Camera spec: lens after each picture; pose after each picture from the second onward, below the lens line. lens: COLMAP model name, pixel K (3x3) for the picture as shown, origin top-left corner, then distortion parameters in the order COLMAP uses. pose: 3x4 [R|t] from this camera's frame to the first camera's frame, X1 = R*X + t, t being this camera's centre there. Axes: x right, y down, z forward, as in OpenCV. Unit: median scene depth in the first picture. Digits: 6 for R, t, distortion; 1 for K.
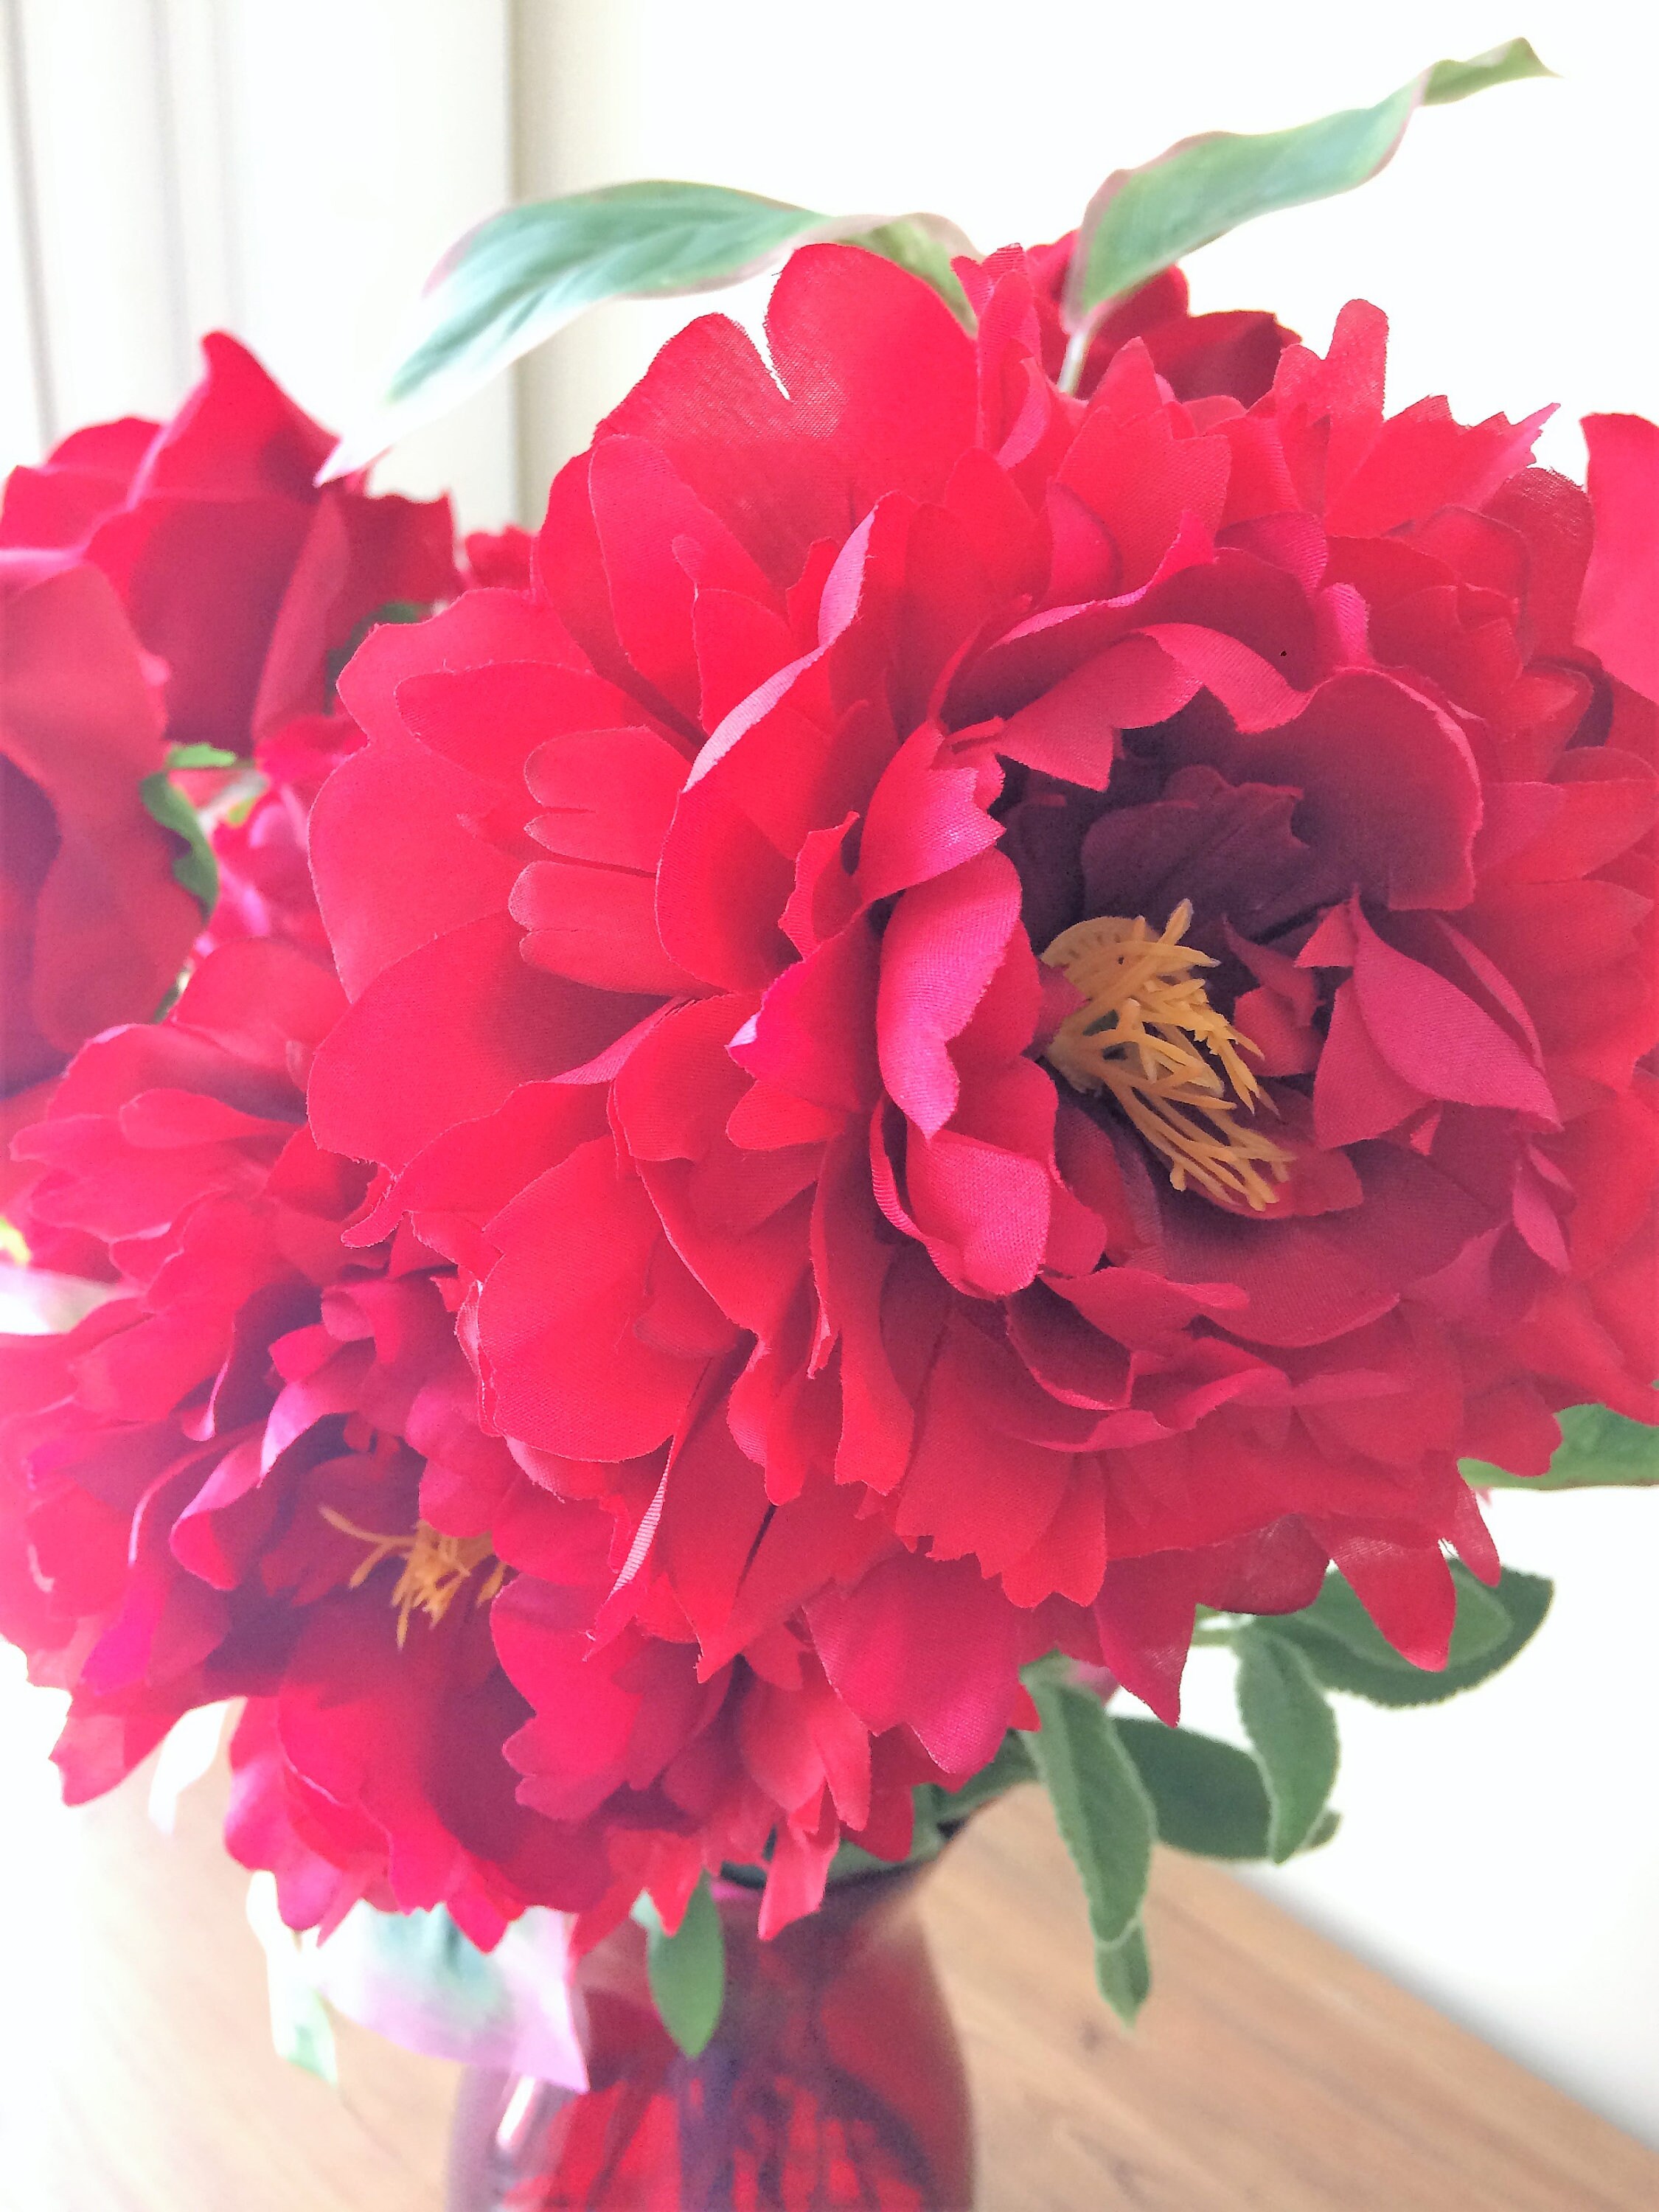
lens RADIAL K [[1913.0, 0, 829.5], [0, 1913.0, 1106.0], [0, 0, 1]] dist [0.144538, -0.222394]
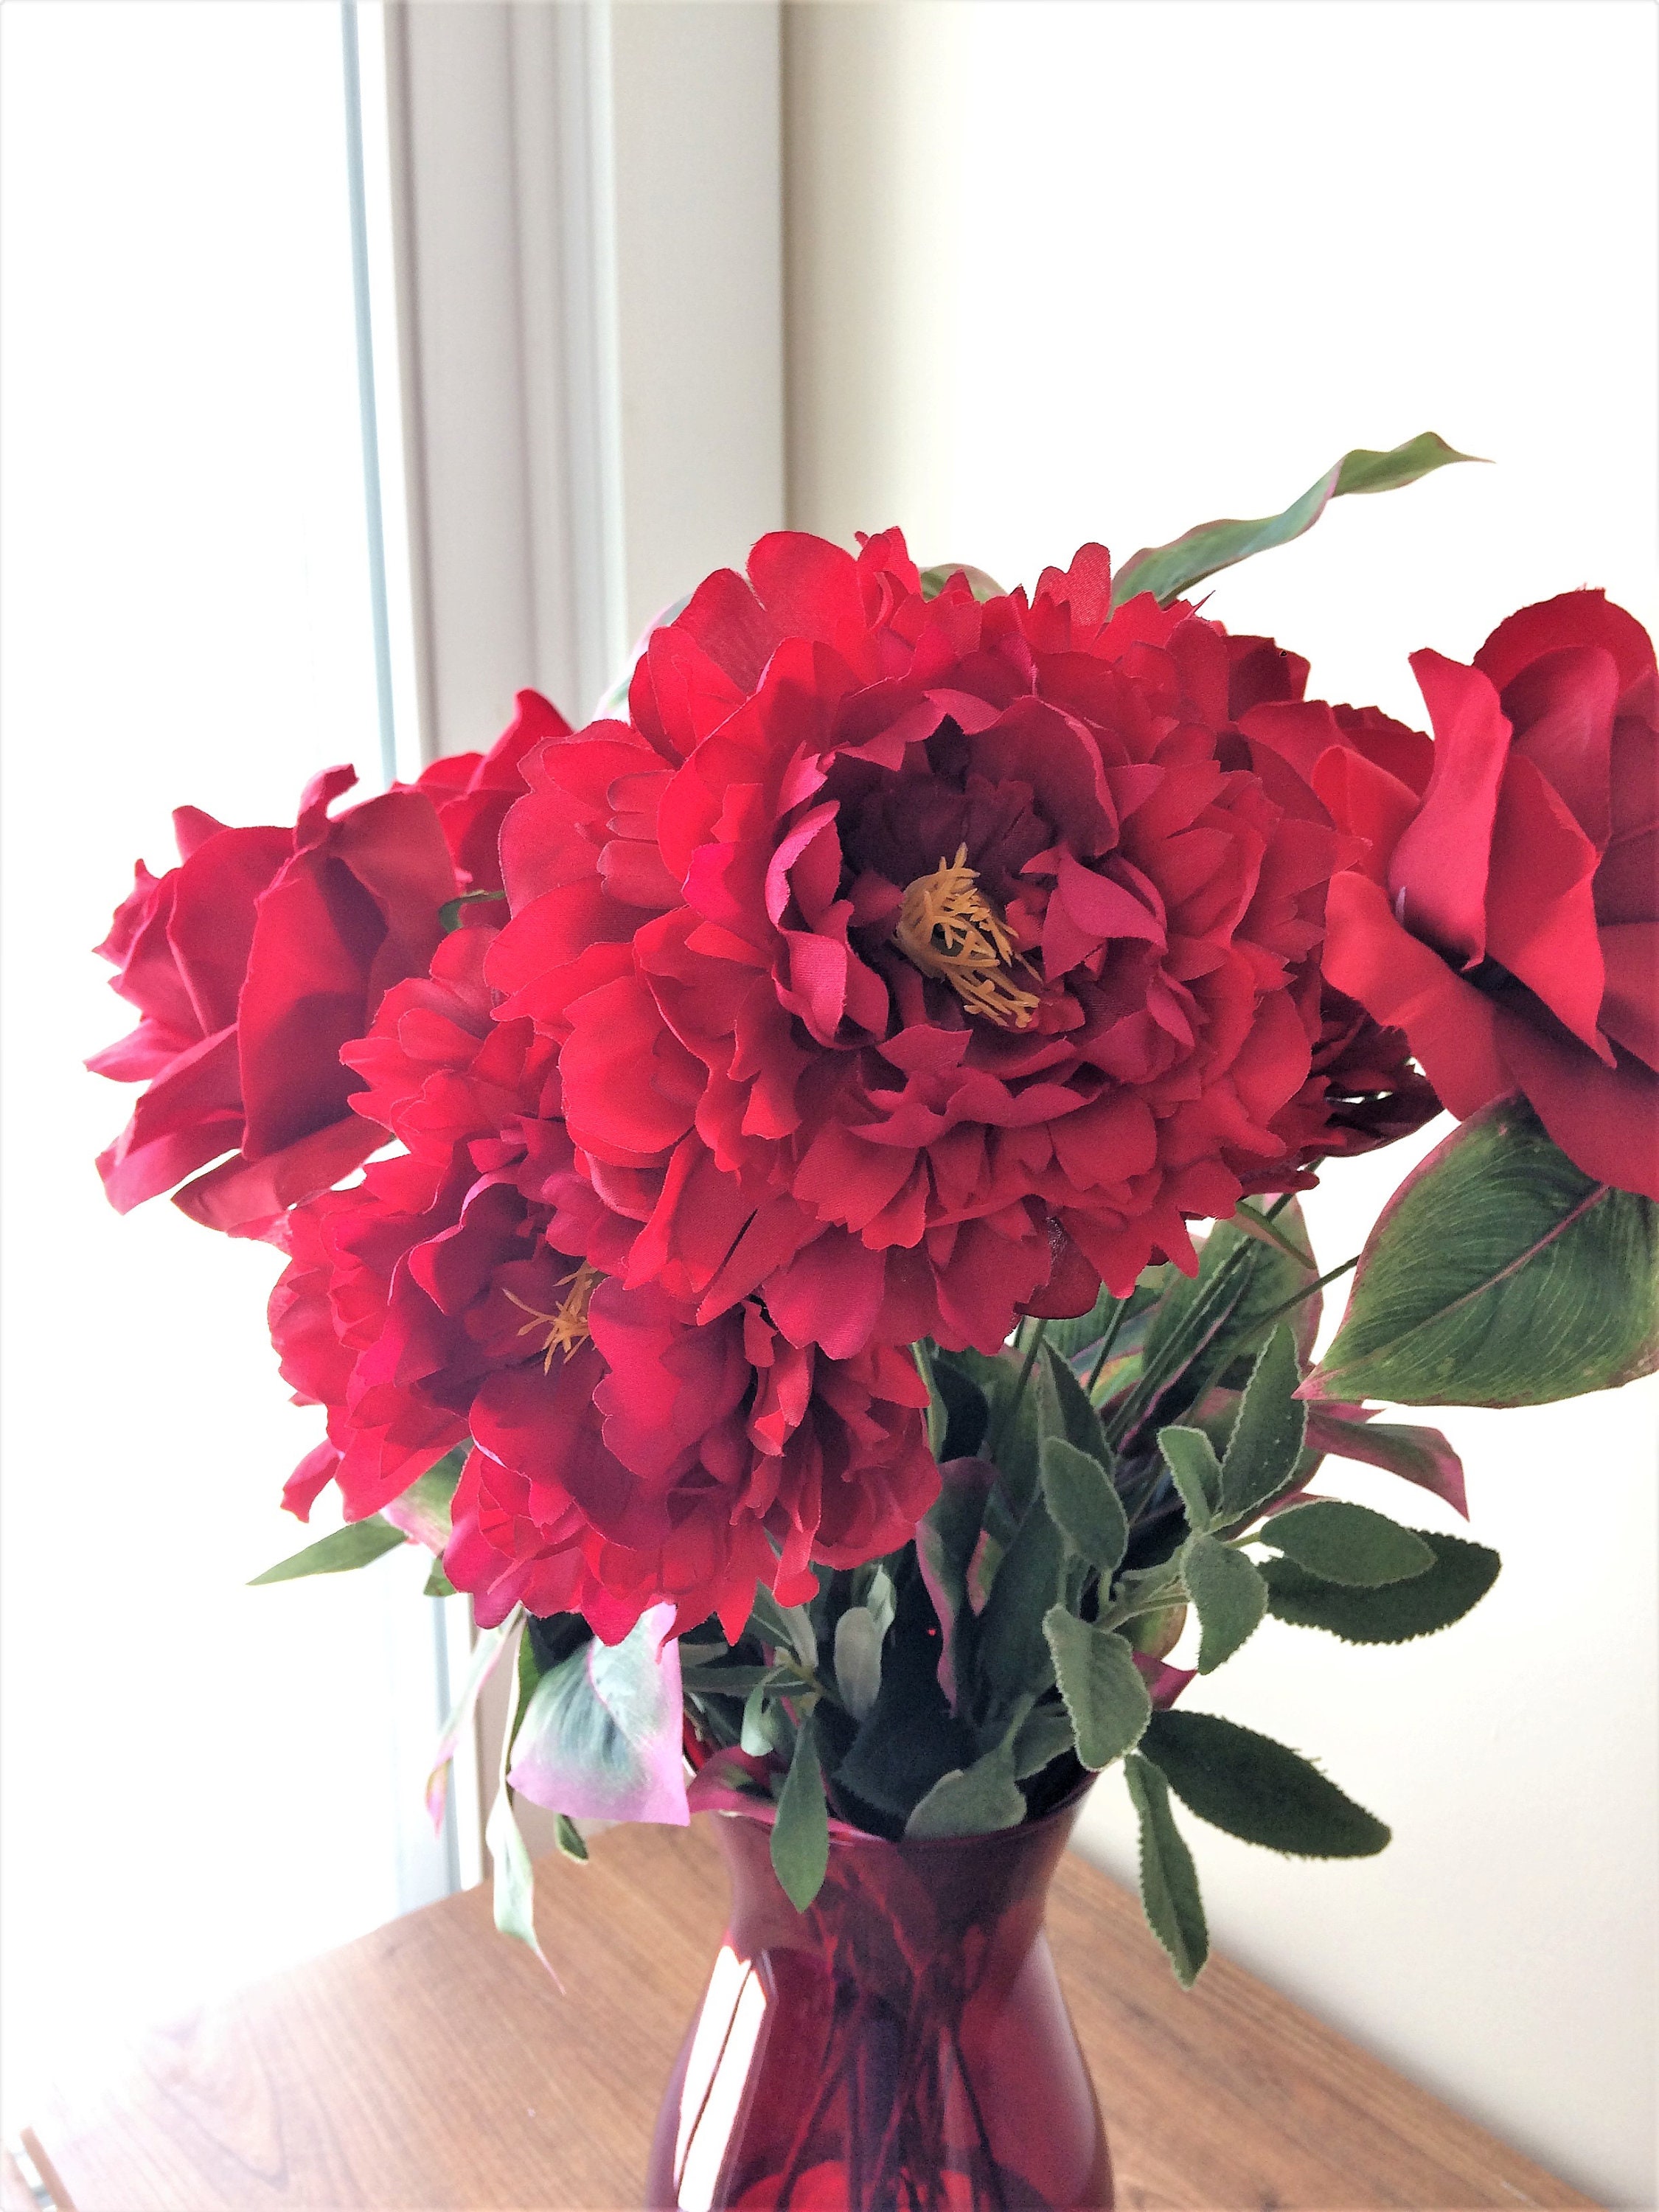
lens RADIAL K [[1886.0, 0, 829.5], [0, 1886.0, 1106.0], [0, 0, 1]] dist [0.132239, -0.220798]
pose [[0.984835, -0.018693, -0.172481, 0.336562], [-0.019642, 0.975772, -0.217904, 0.478938], [0.172375, 0.217988, 0.960608, -0.601269]]
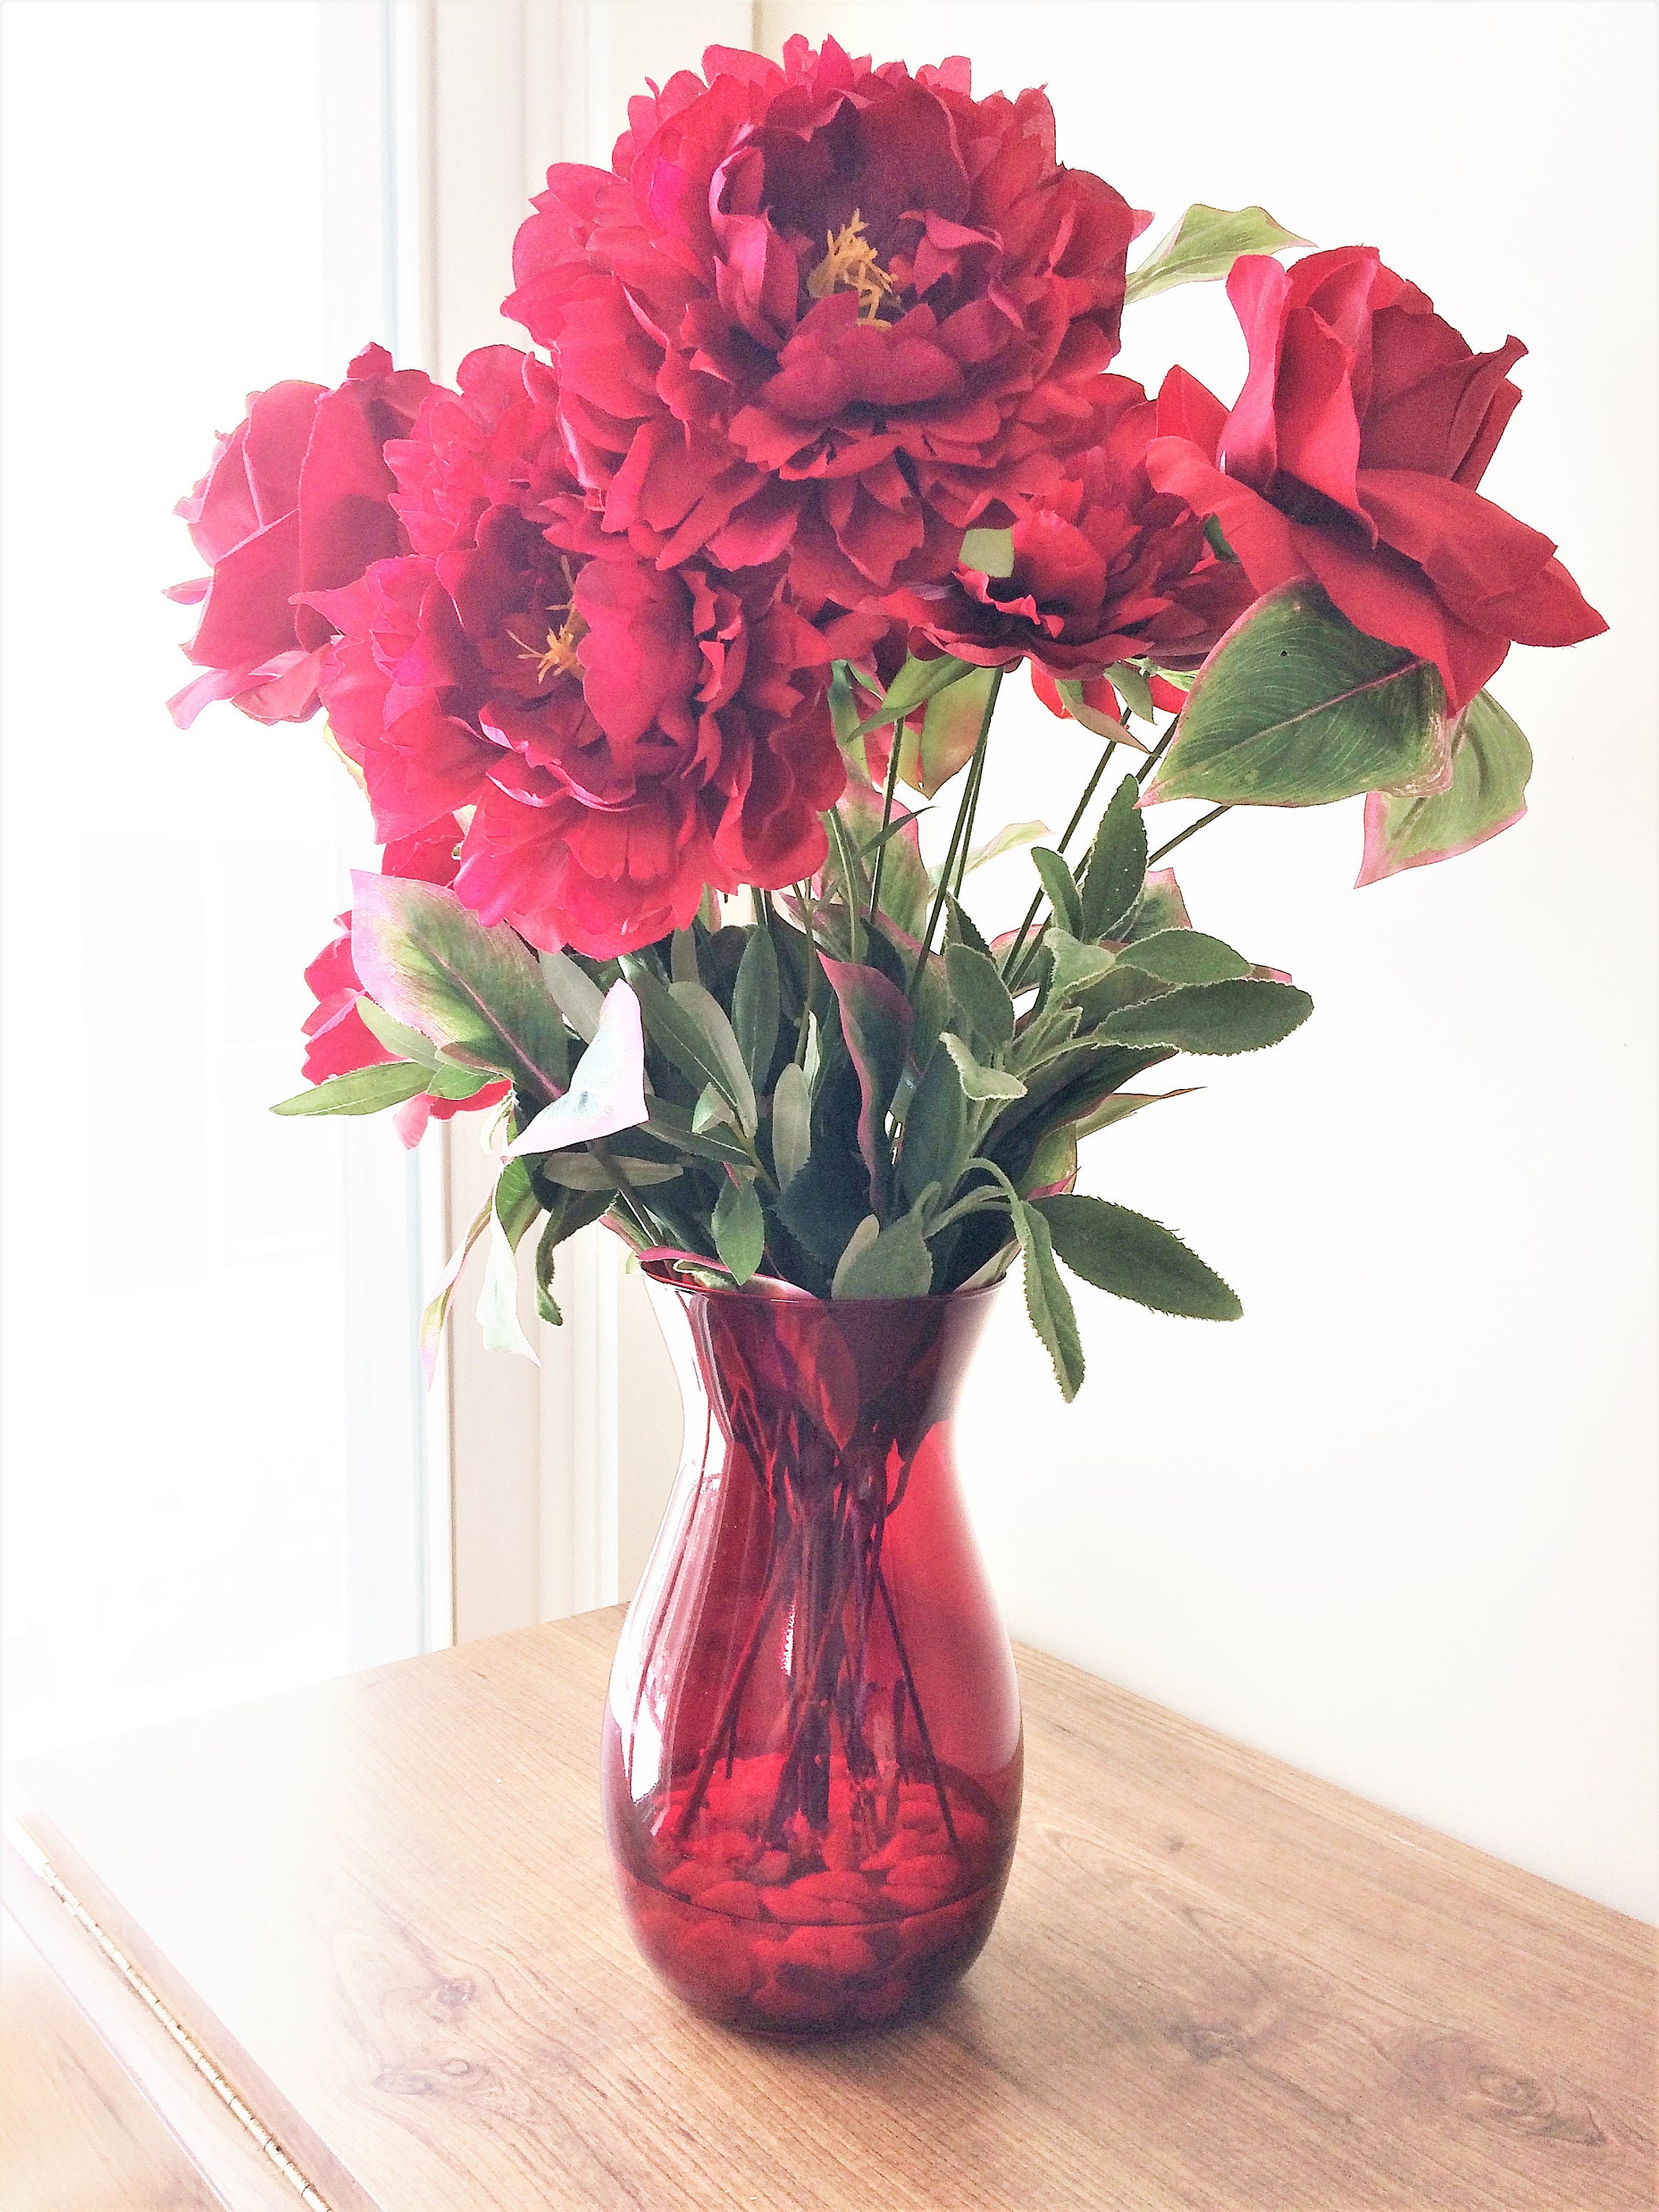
lens RADIAL K [[1886.0, 0, 829.5], [0, 1886.0, 1106.0], [0, 0, 1]] dist [0.132239, -0.220798]
pose [[0.987059, -0.032215, -0.157086, 0.460289], [-0.021992, 0.943161, -0.331607, 1.637555], [0.158840, 0.330771, 0.930248, -0.810207]]
